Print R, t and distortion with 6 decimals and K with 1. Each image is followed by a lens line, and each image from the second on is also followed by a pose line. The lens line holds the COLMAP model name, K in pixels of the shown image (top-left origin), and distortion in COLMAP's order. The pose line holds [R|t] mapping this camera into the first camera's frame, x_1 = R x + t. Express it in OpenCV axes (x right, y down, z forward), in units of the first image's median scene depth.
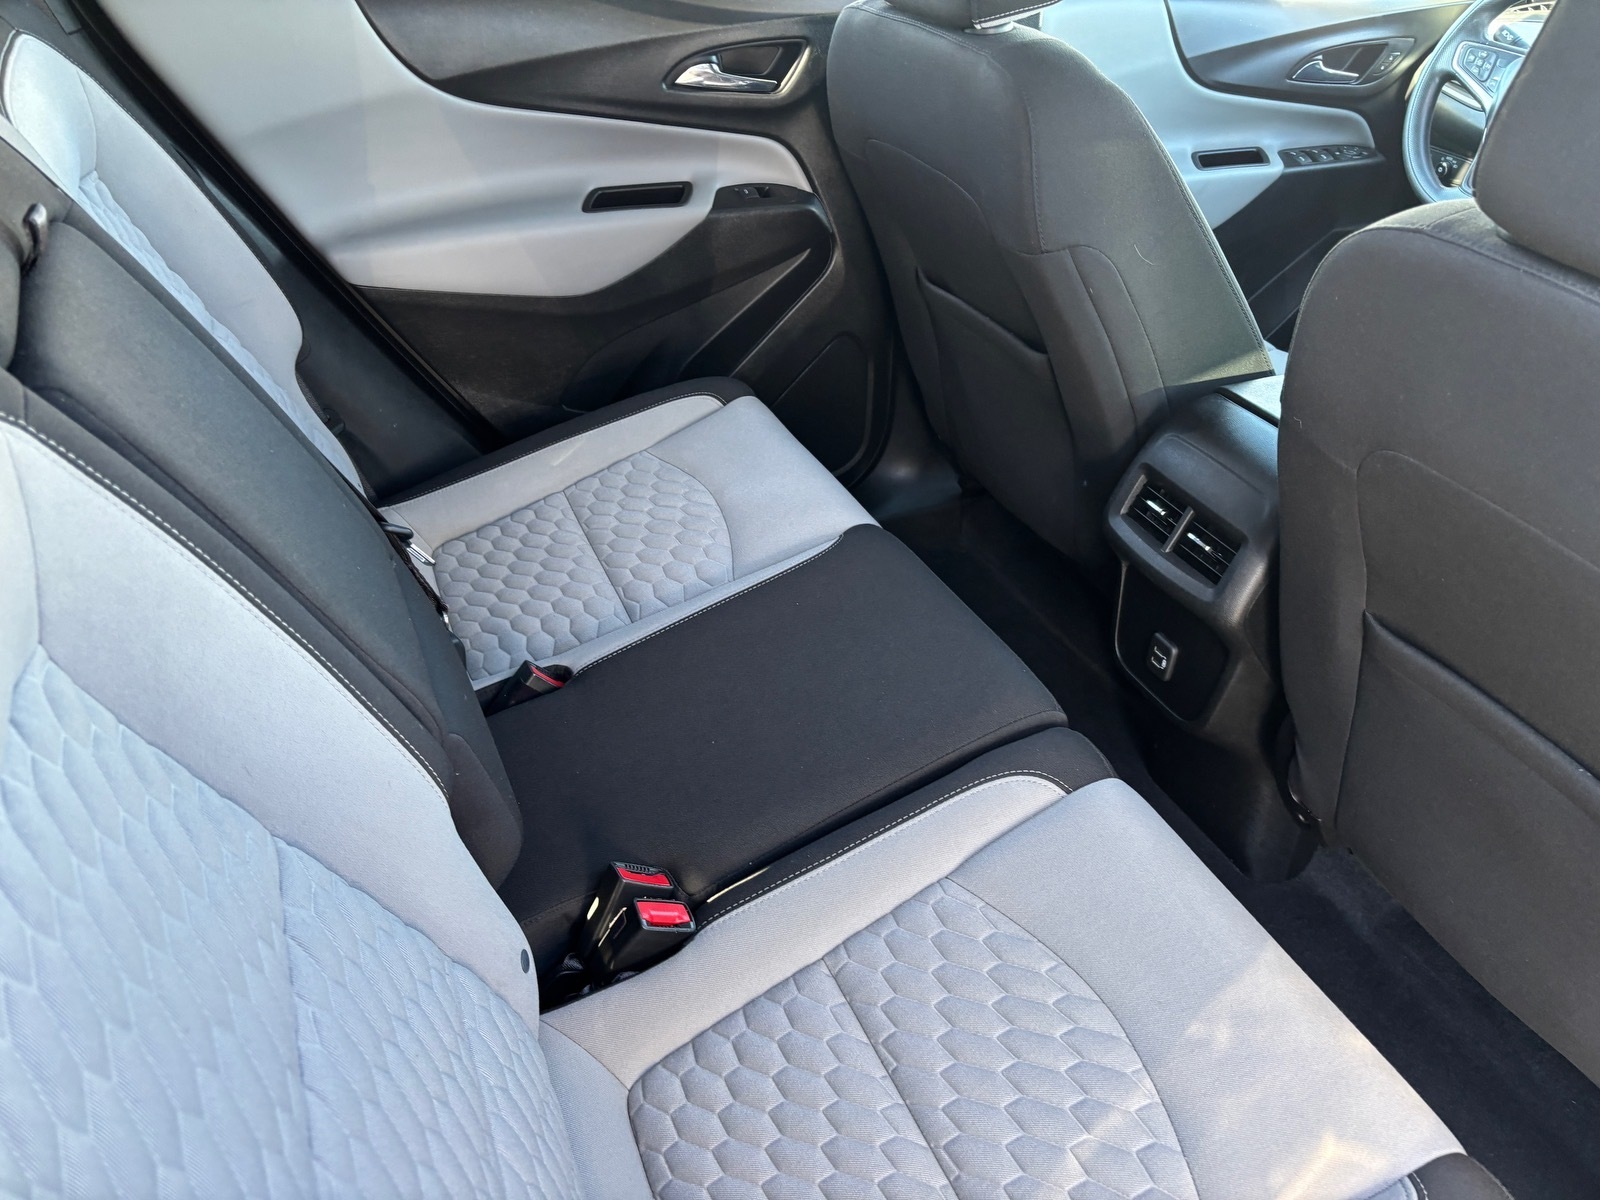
lens RADIAL K [[1229.4, 0, 806.5], [0, 1229.4, 608.0], [0, 0, 1]] dist [0.018517, -0.029972]
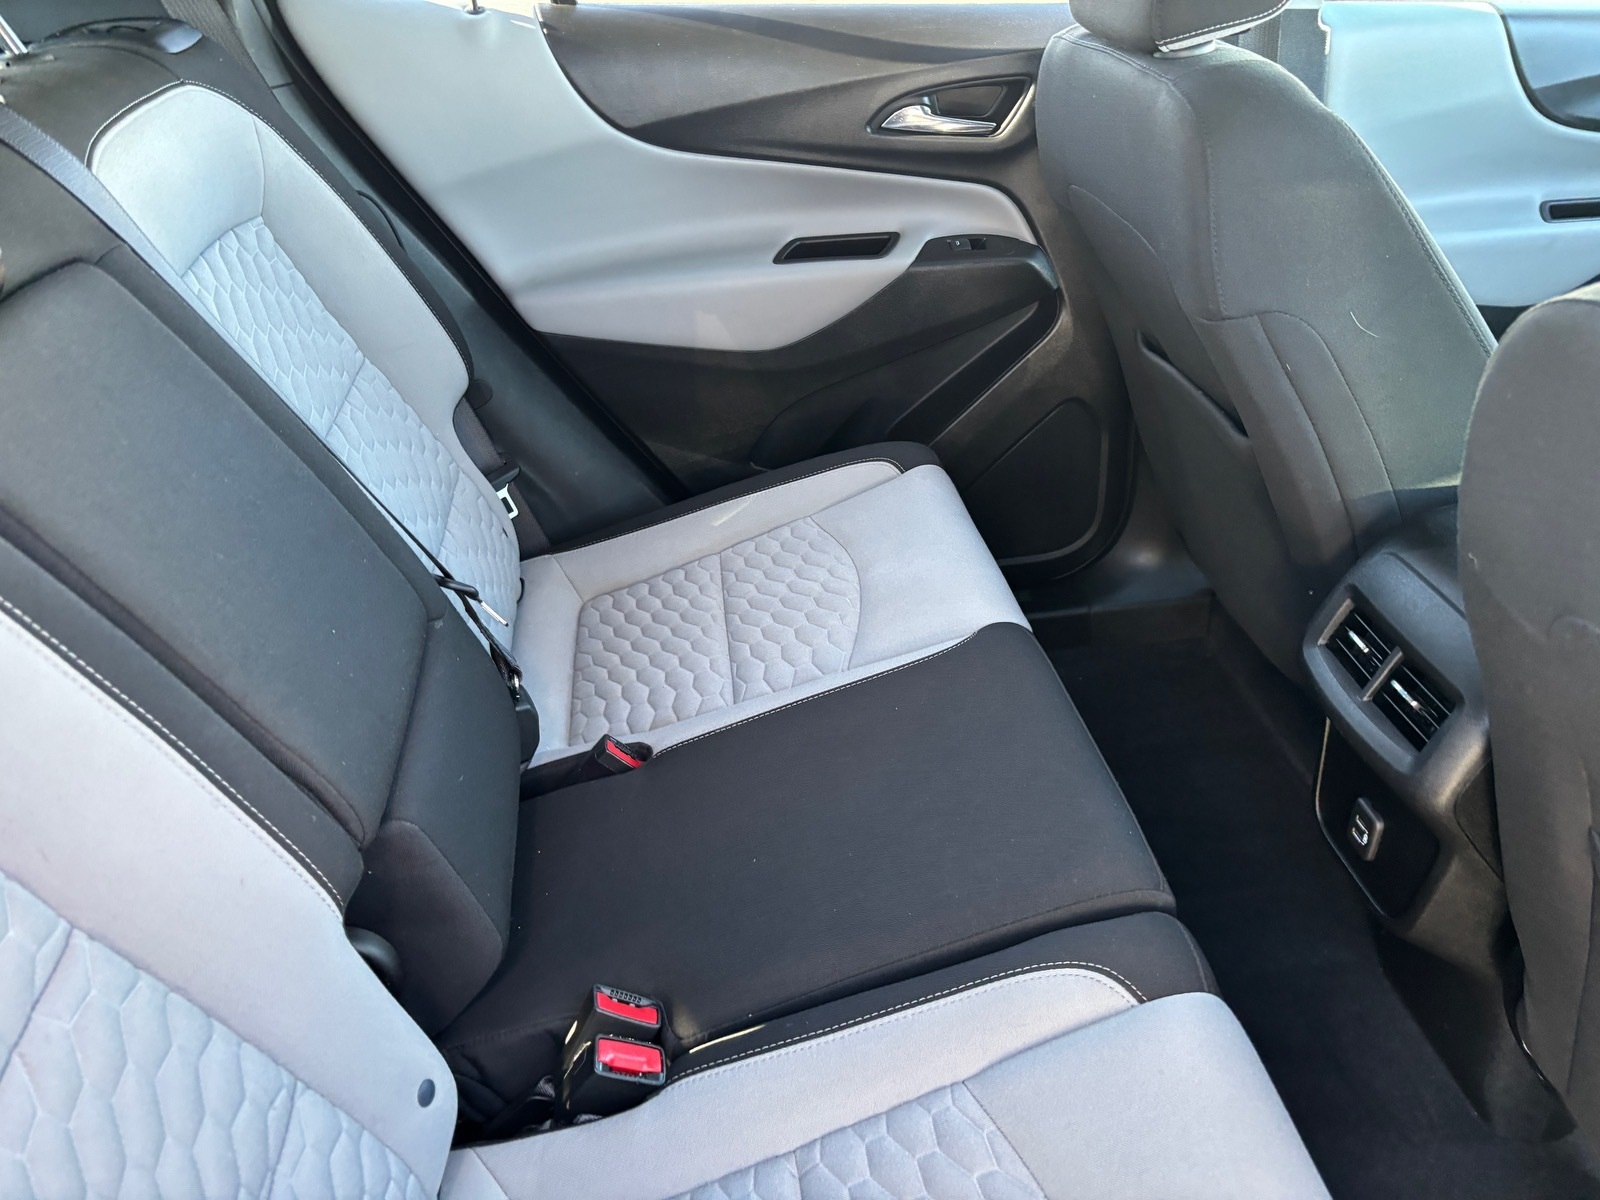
lens RADIAL K [[1225.3, 0, 800.0], [0, 1225.3, 600.0], [0, 0, 1]] dist [0.009527, -0.003371]
pose [[0.951178, 0.095612, -0.293461, 0.159502], [-0.108473, 0.993710, -0.027827, -0.044339], [0.288954, 0.058301, 0.955566, 0.134854]]
